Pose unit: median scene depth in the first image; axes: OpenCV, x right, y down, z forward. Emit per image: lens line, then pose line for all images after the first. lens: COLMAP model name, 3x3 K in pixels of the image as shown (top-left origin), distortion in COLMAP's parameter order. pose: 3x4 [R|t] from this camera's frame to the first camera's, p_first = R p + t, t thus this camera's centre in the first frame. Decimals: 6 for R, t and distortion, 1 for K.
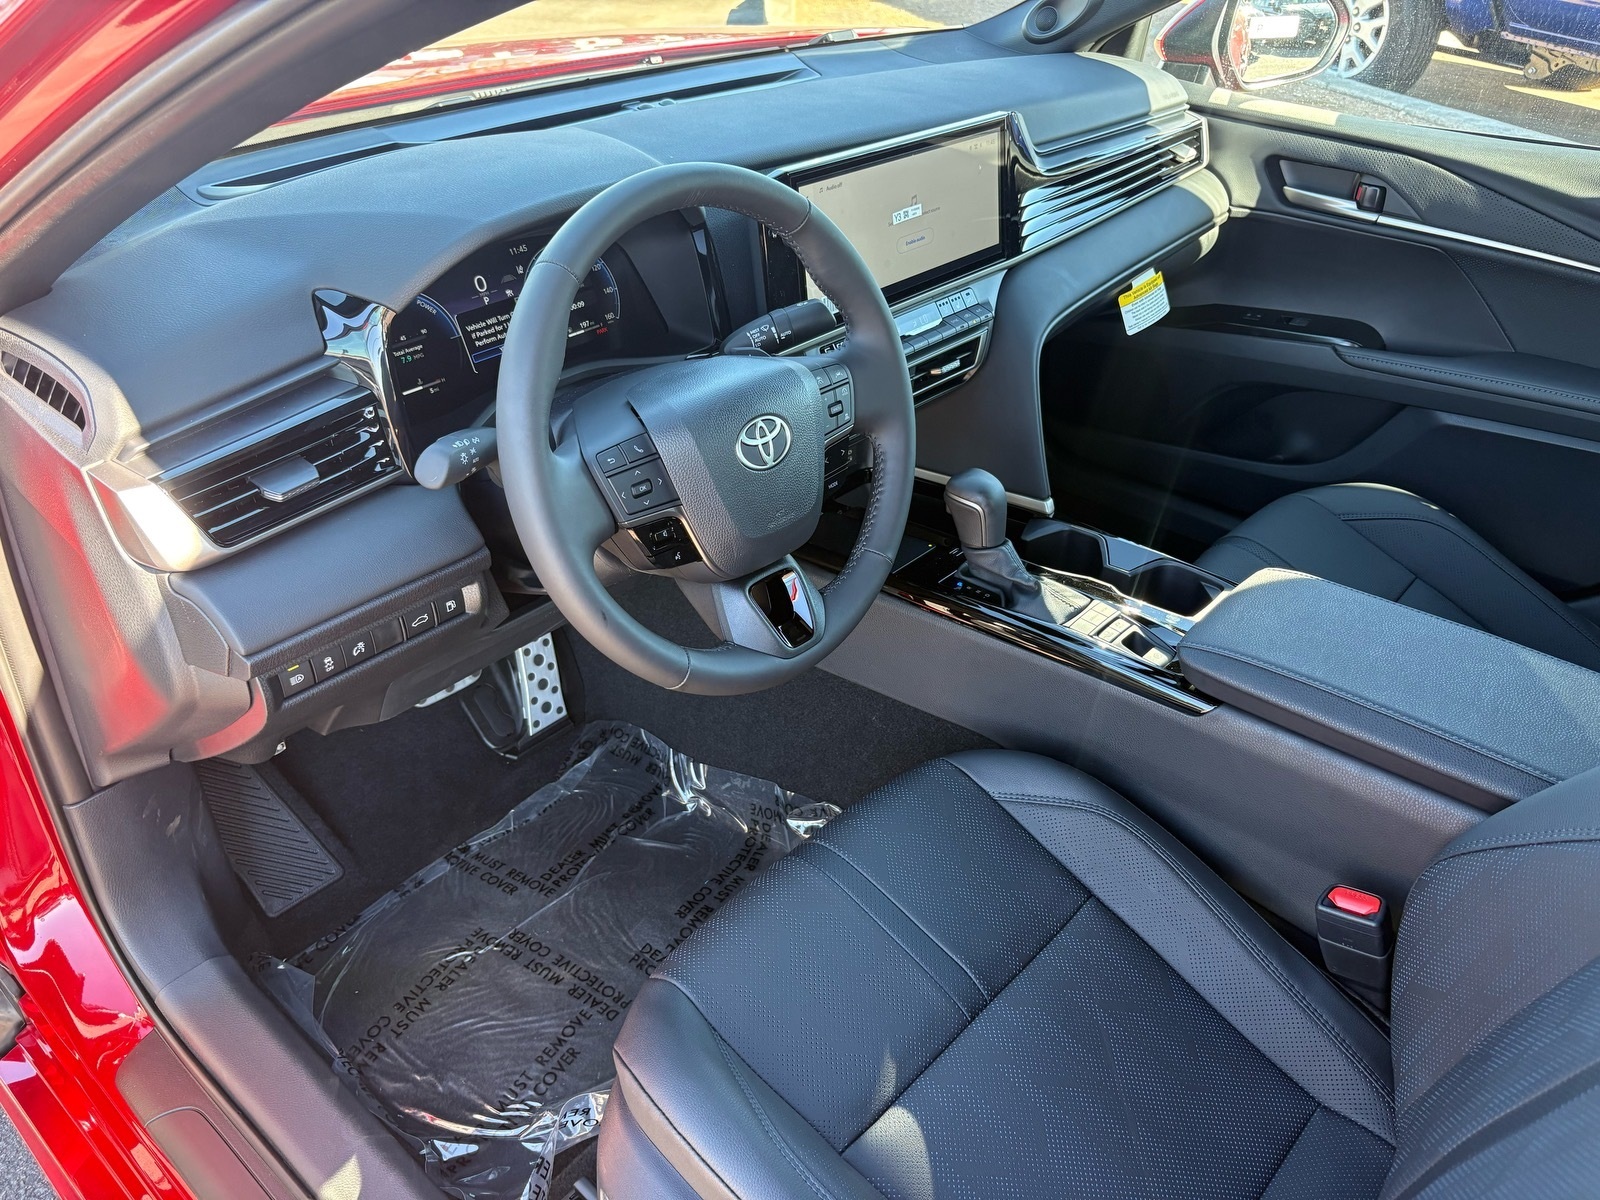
lens RADIAL K [[1263.2, 0, 800.0], [0, 1263.2, 600.0], [0, 0, 1]] dist [0.005688, -0.058202]
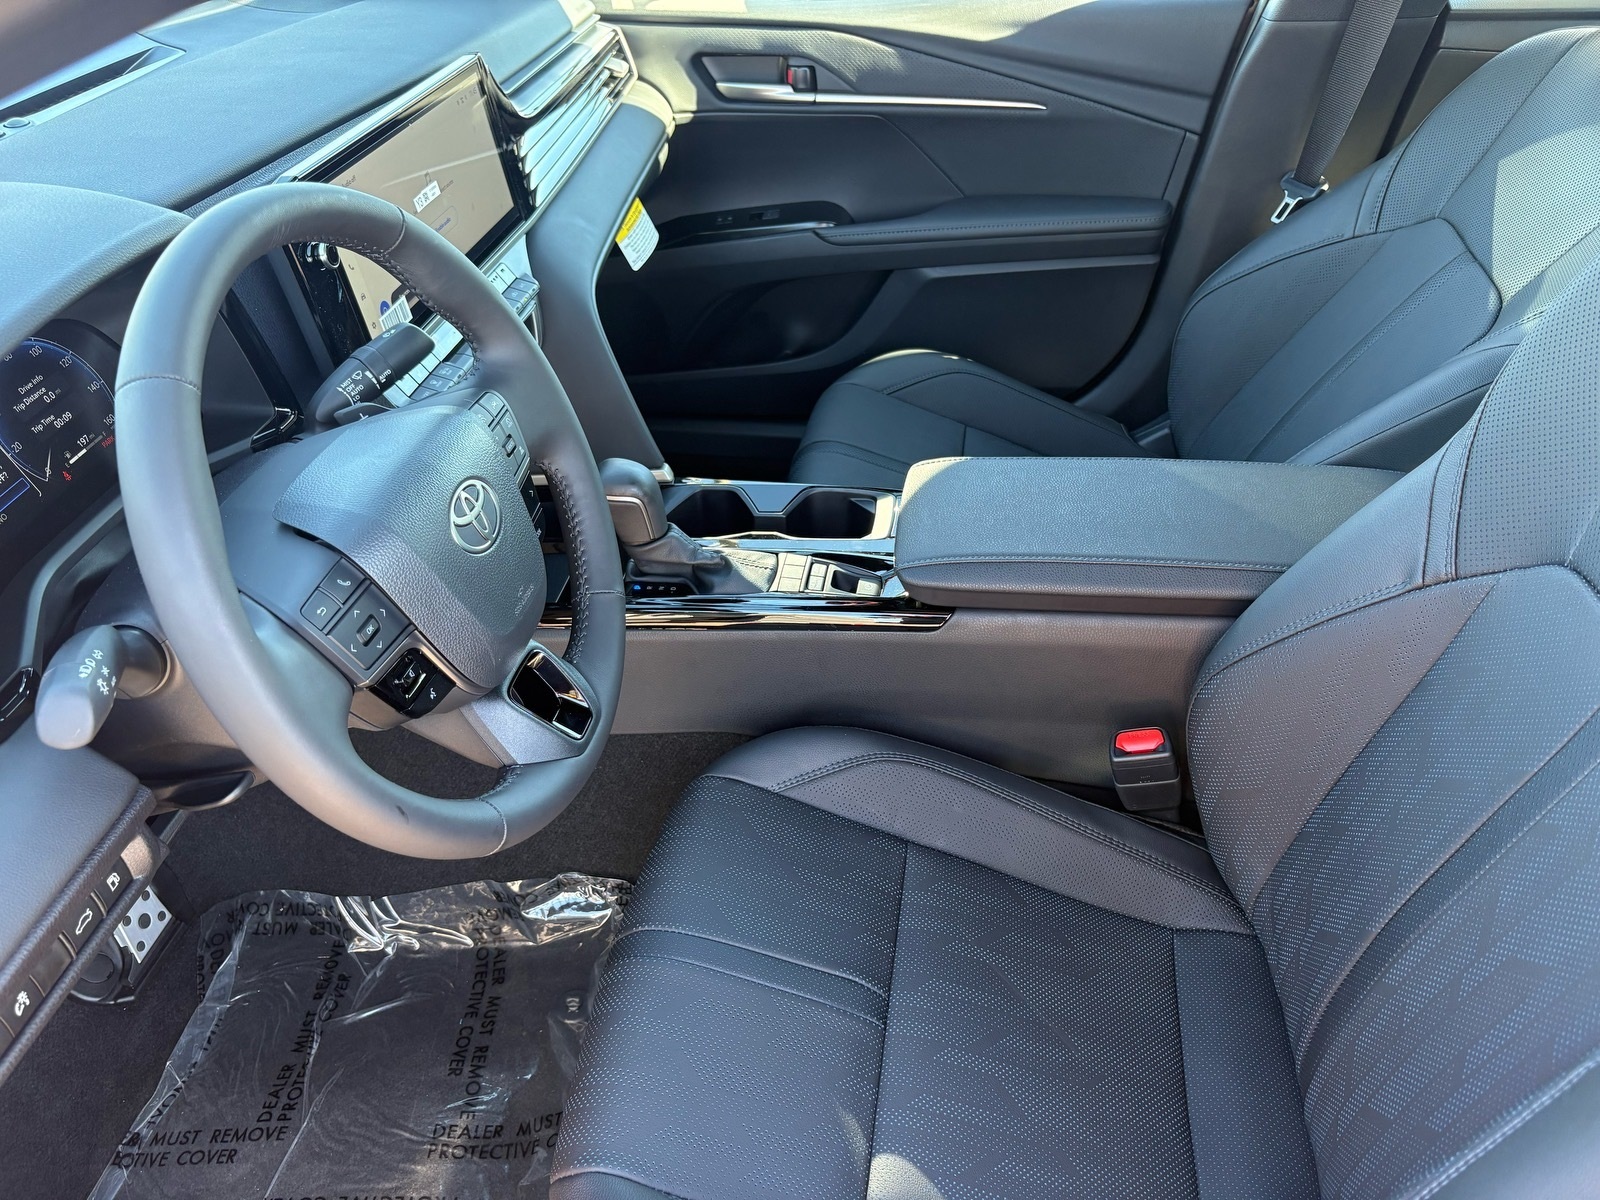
lens RADIAL K [[1262.0, 0, 856.9], [0, 1262.0, 606.0], [0, 0, 1]] dist [-0.024002, -0.013790]
pose [[0.820013, -0.360050, 0.444908, -0.134186], [0.331933, 0.932432, 0.142798, -0.070004], [-0.466261, 0.030583, 0.884118, 0.134140]]
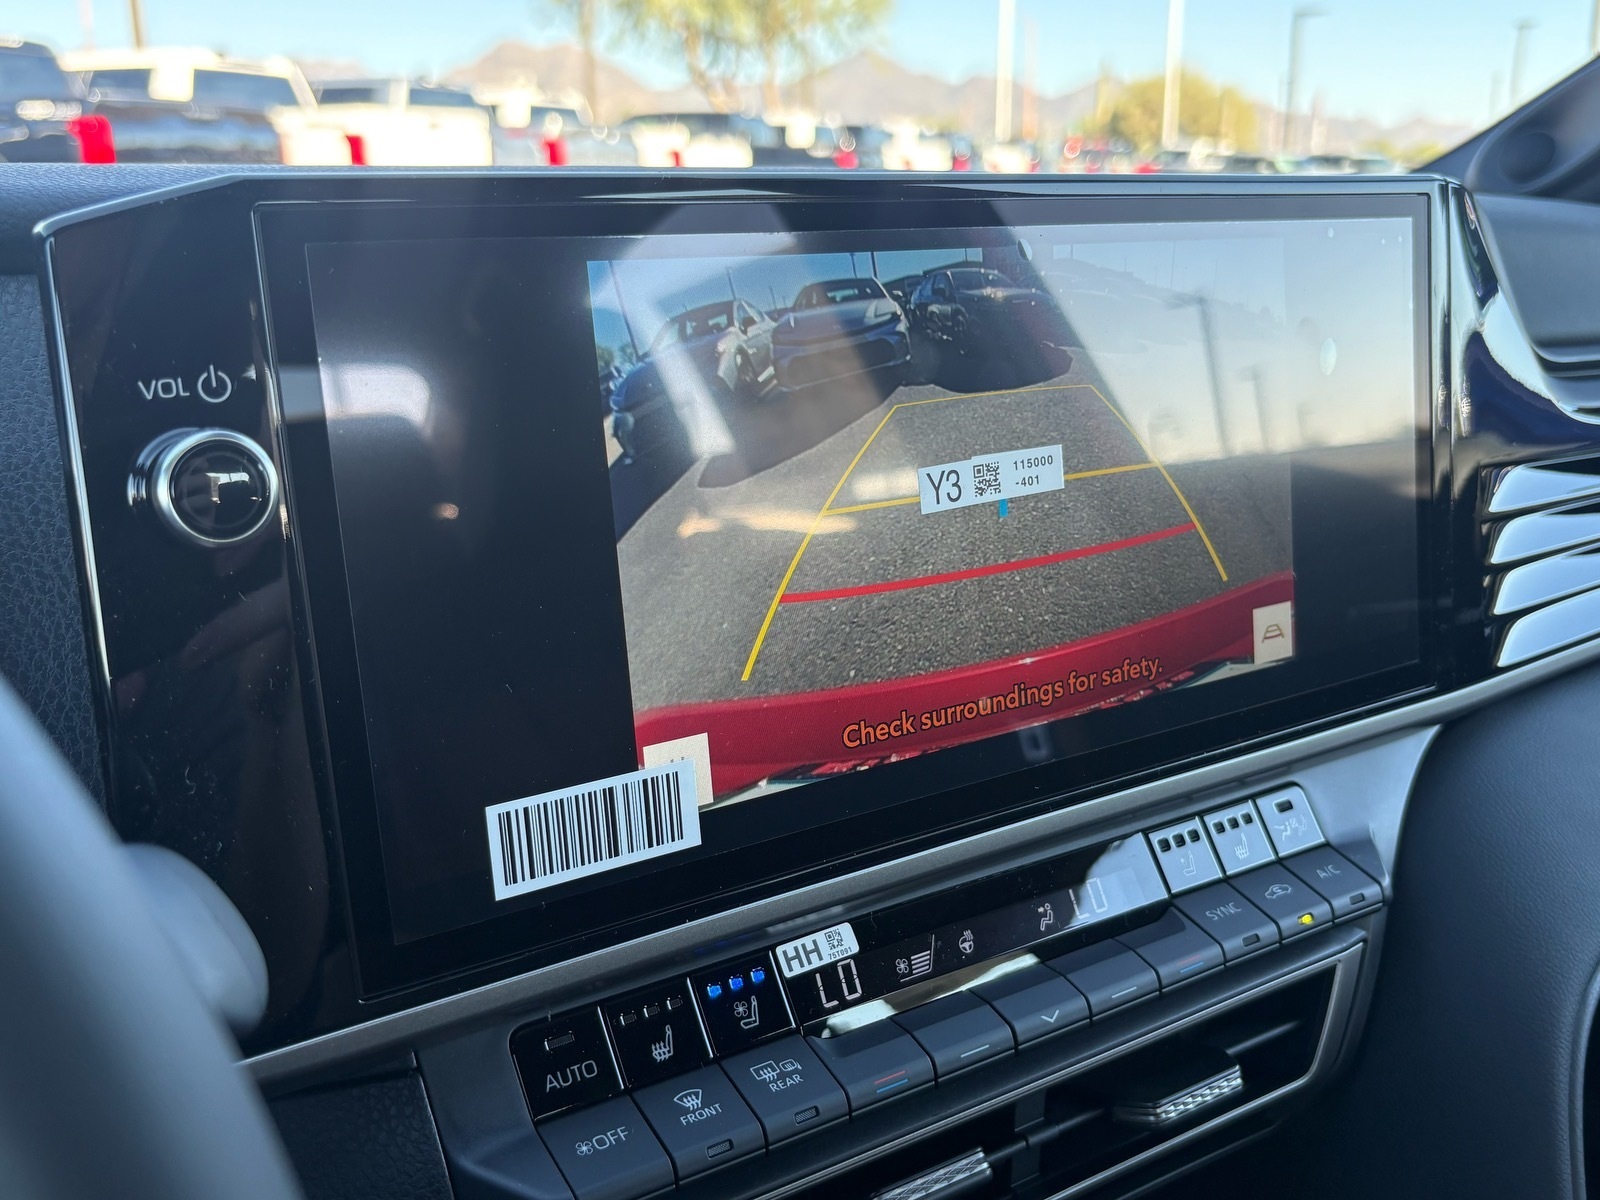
lens RADIAL K [[1537.5, 0, 838.0], [0, 1537.5, 600.7], [0, 0, 1]] dist [-0.017449, -0.025272]
pose [[0.970878, 0.040785, -0.236076, 0.115814], [-0.113596, 0.945956, -0.303748, -0.174073], [0.210929, 0.321720, 0.923041, 0.666720]]
